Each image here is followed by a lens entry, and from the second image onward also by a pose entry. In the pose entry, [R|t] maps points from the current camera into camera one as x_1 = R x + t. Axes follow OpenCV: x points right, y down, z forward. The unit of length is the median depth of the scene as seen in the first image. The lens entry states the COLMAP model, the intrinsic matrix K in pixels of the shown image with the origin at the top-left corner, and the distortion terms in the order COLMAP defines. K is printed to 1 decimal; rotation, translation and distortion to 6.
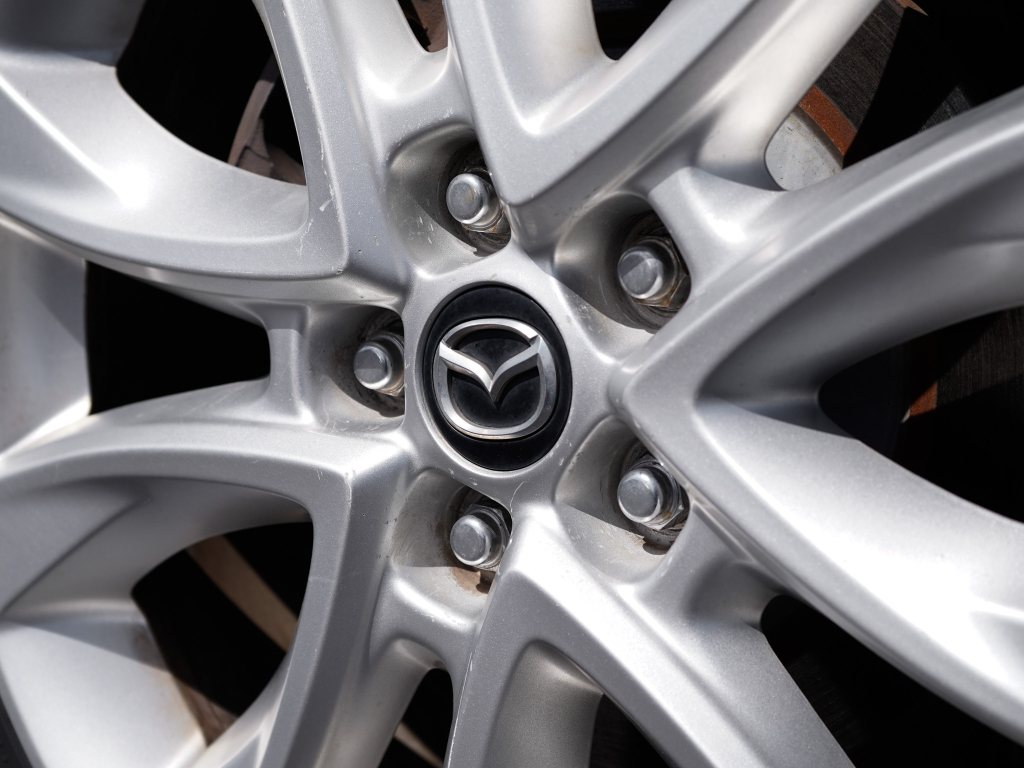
lens RADIAL K [[1512.8, 0, 514.2], [0, 1512.8, 385.9], [0, 0, 1]] dist [0.046779, 0.000000]
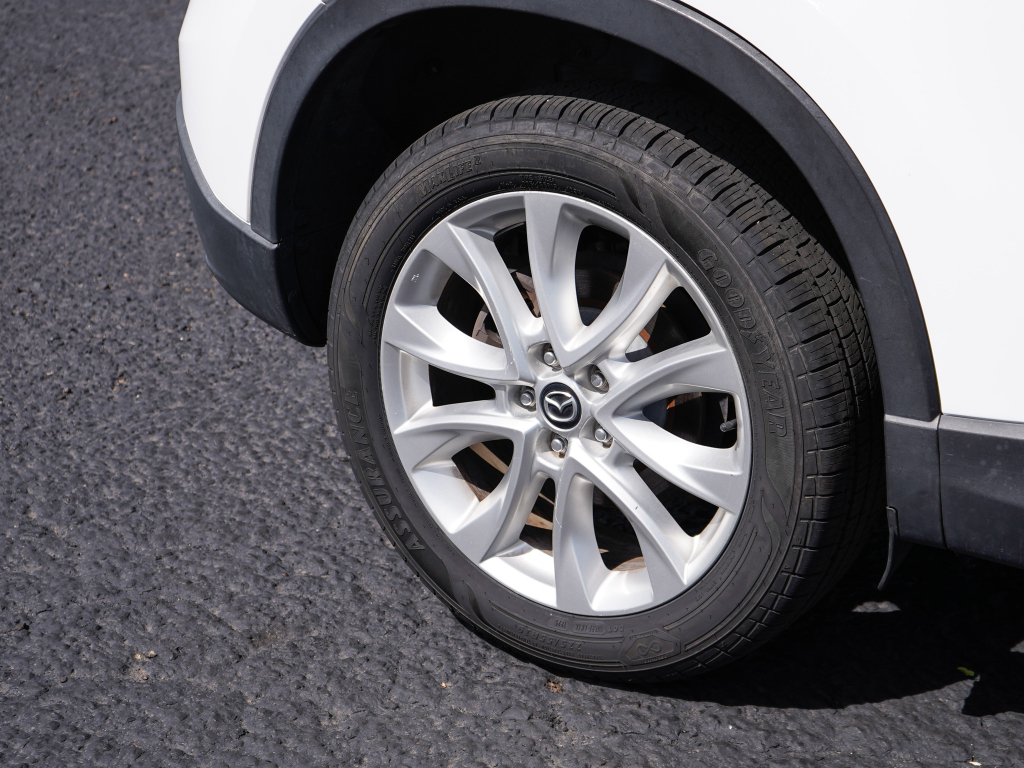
lens RADIAL K [[1512.8, 0, 511.5], [0, 1512.8, 383.1], [0, 0, 1]] dist [0.046779, 0.000000]
pose [[0.996825, -0.076478, -0.022166, -0.047168], [0.079402, 0.975590, 0.204743, -0.832049], [0.005966, -0.205853, 0.978565, -2.649876]]
